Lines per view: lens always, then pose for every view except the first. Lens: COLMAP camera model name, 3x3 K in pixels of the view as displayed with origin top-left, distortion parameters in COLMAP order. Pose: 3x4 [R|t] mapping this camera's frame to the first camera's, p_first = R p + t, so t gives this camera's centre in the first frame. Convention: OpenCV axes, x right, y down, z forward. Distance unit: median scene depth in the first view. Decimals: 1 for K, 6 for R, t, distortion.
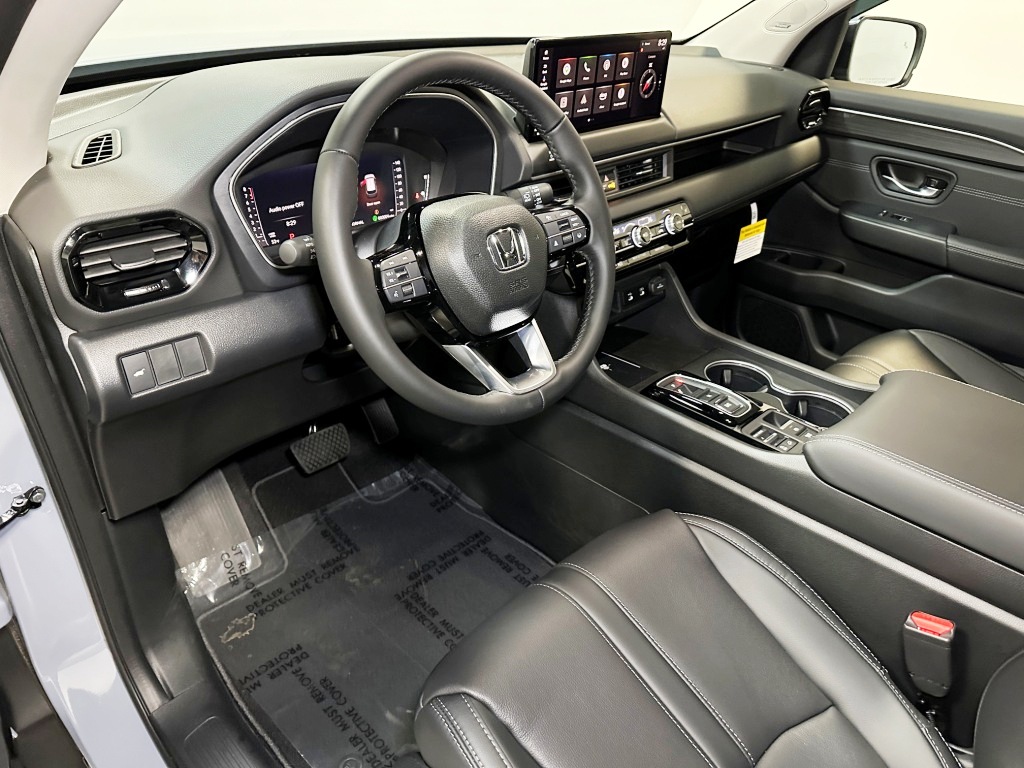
lens RADIAL K [[716.6, 0, 511.8], [0, 716.6, 390.7], [0, 0, 1]] dist [0.082356, -0.119093]
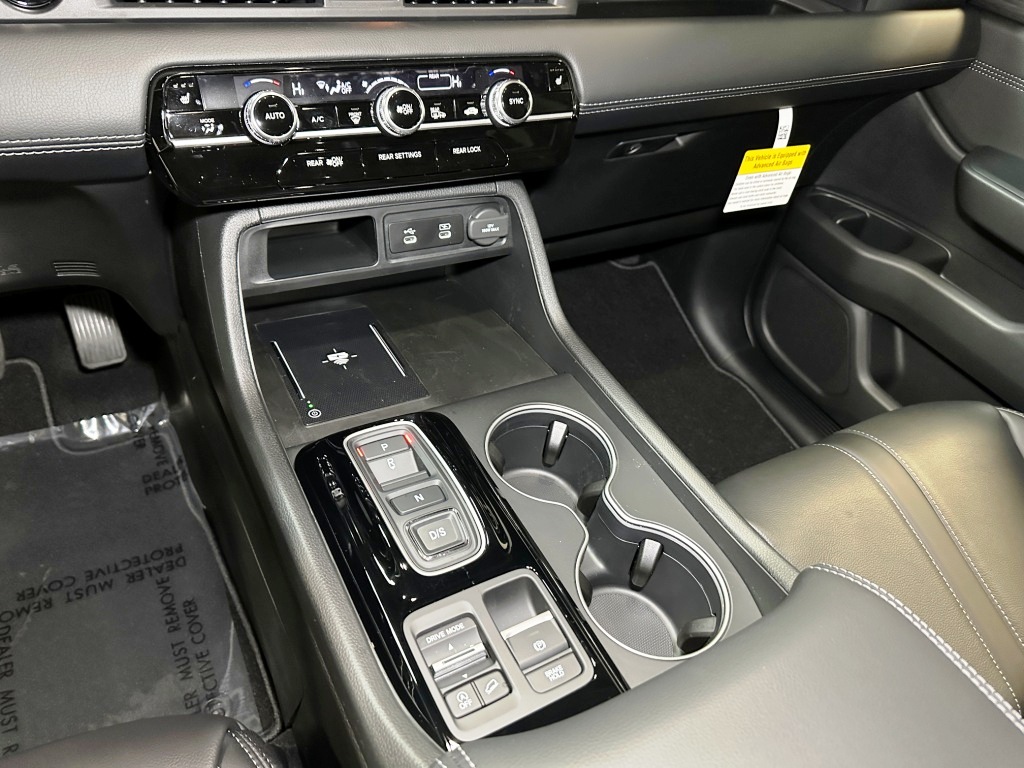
lens RADIAL K [[716.6, 0, 511.8], [0, 716.6, 390.7], [0, 0, 1]] dist [0.082356, -0.119093]
pose [[0.956006, 0.258502, -0.138668, 0.289331], [-0.231919, 0.955497, 0.182316, -0.119686], [0.179626, -0.142135, 0.973413, 0.446429]]
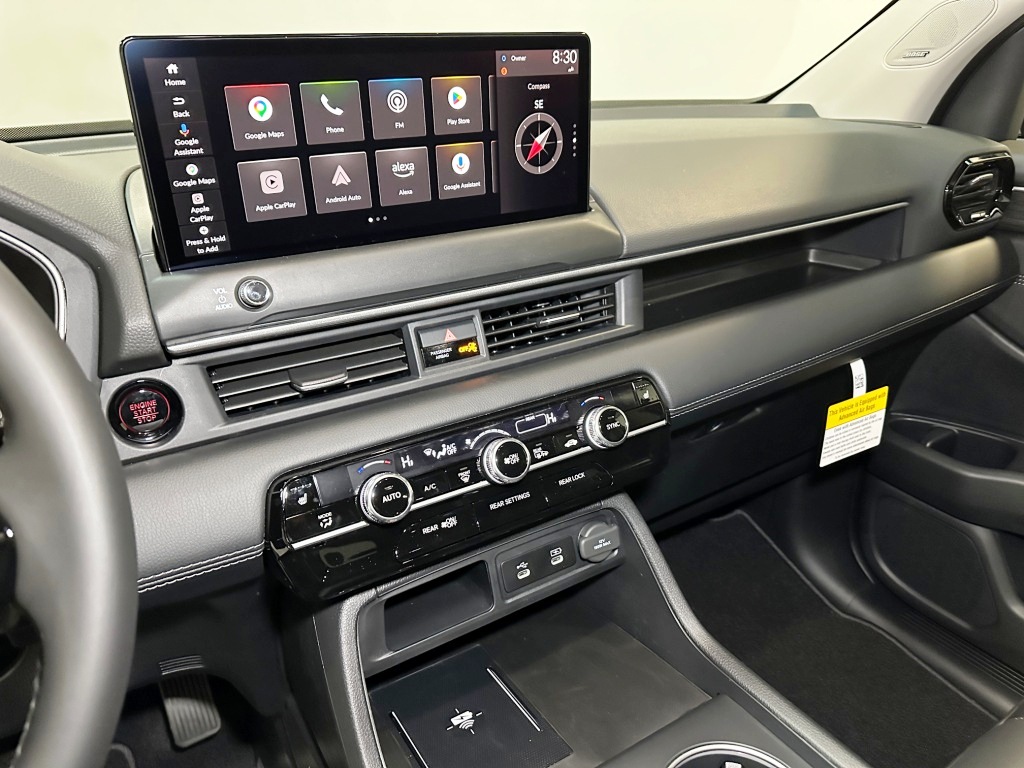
lens RADIAL K [[716.6, 0, 511.8], [0, 716.6, 390.7], [0, 0, 1]] dist [0.082356, -0.119093]
pose [[0.968082, 0.026189, -0.249261, 0.239260], [-0.059799, 0.989939, -0.128239, -0.164503], [0.243394, 0.139051, 0.959908, 0.460667]]
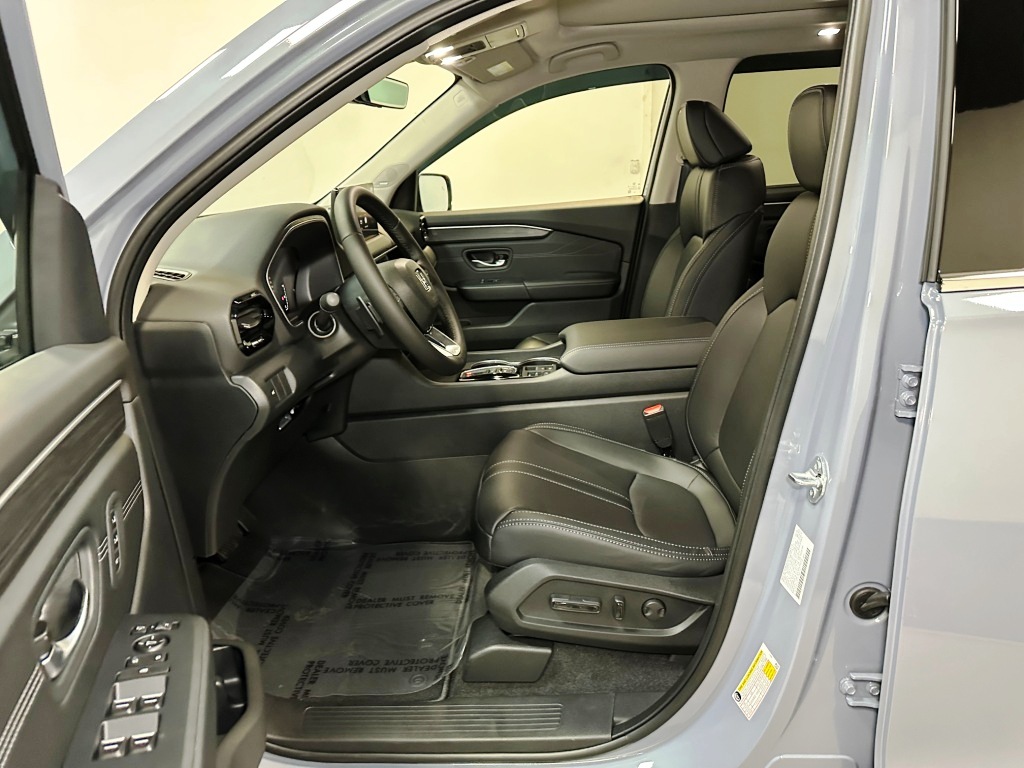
lens RADIAL K [[716.6, 0, 511.8], [0, 716.6, 390.7], [0, 0, 1]] dist [0.082356, -0.119093]
pose [[0.738774, -0.292093, 0.607367, -0.546595], [0.431128, 0.897508, -0.092778, 0.170588], [-0.518017, 0.330395, 0.788985, -0.236164]]
